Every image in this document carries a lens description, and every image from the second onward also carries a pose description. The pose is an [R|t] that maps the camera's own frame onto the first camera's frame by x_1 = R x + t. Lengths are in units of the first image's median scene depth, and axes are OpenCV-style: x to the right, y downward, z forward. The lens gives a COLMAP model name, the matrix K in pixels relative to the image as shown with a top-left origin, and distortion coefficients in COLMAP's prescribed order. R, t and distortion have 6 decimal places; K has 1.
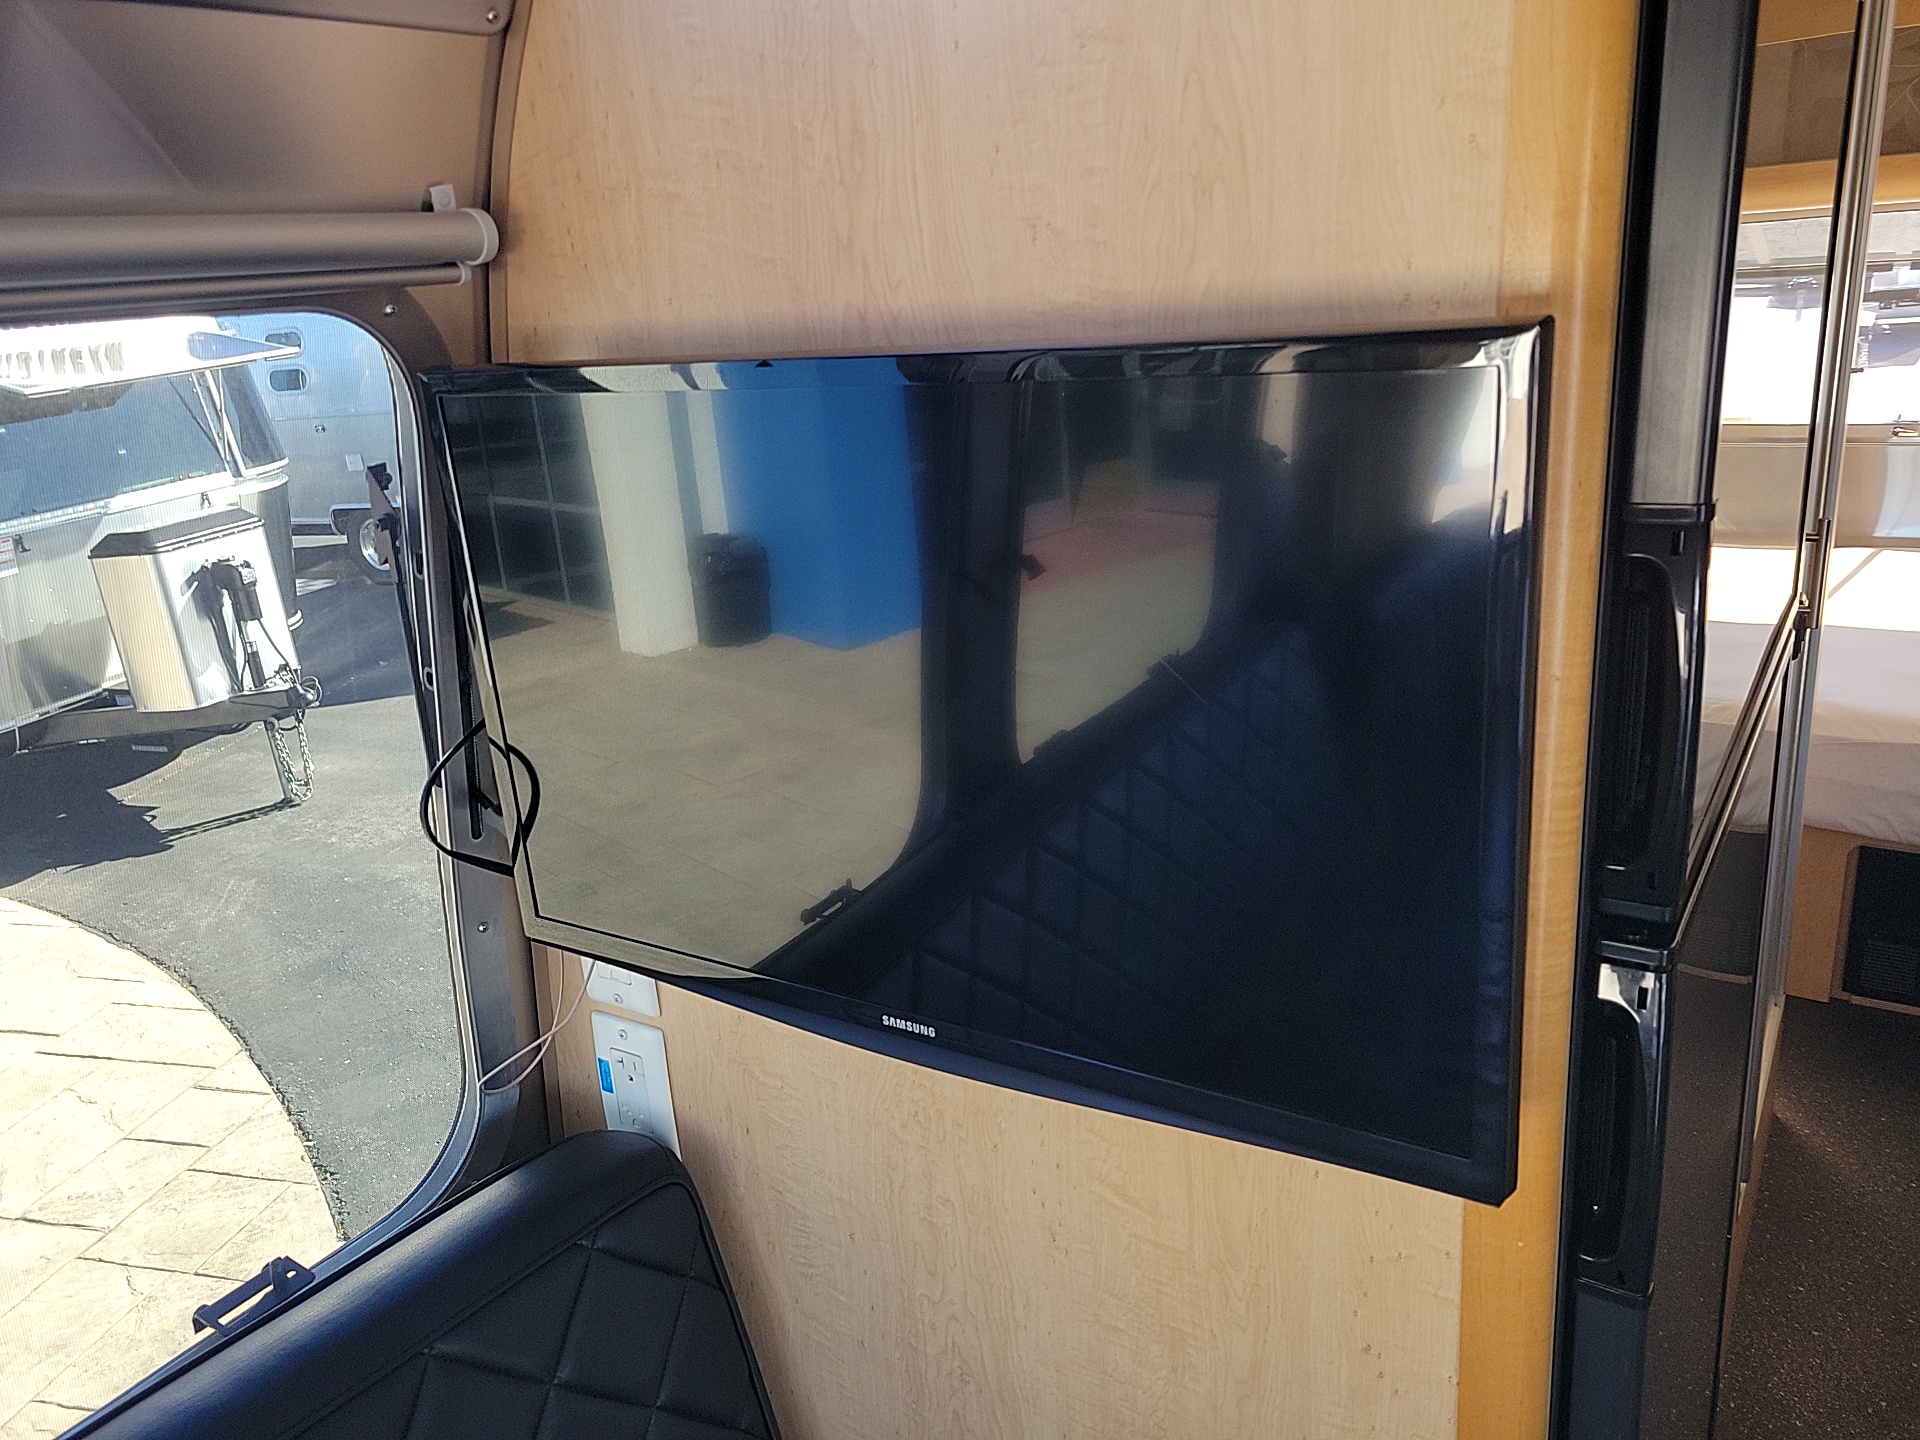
lens RADIAL K [[1439.1, 0, 938.0], [0, 1439.1, 718.6], [0, 0, 1]] dist [0.039771, 0.000591]
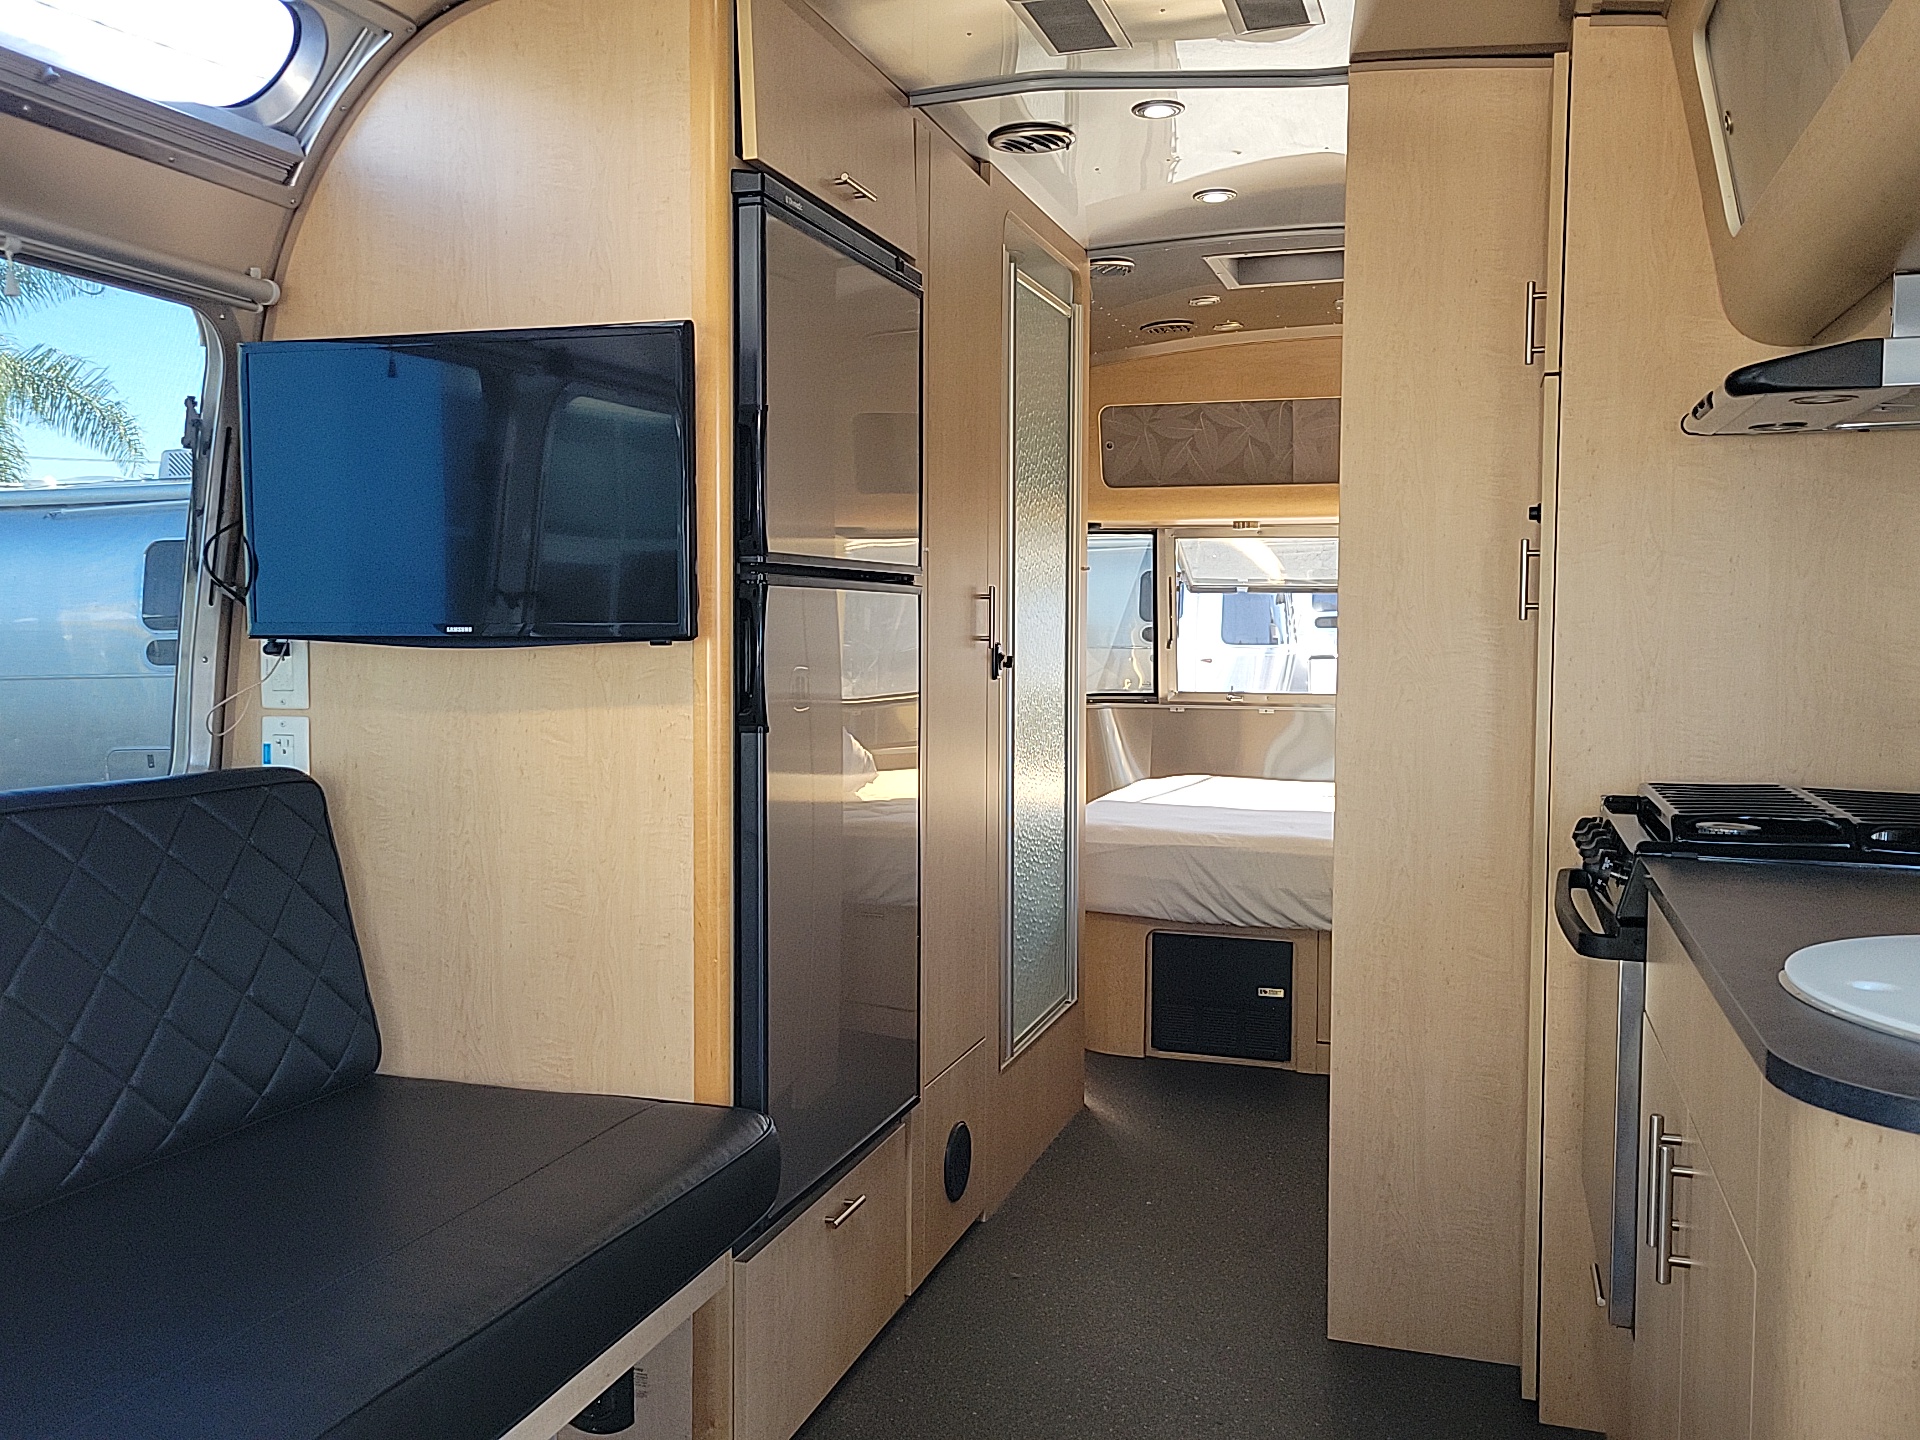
lens RADIAL K [[1644.3, 0, 960.0], [0, 1644.3, 720.0], [0, 0, 1]] dist [0.041702, -0.003444]
pose [[0.957839, 0.065805, 0.279666, 0.015004], [0.006912, 0.967857, -0.251408, 0.892652], [-0.287221, 0.242741, 0.926596, -1.395390]]
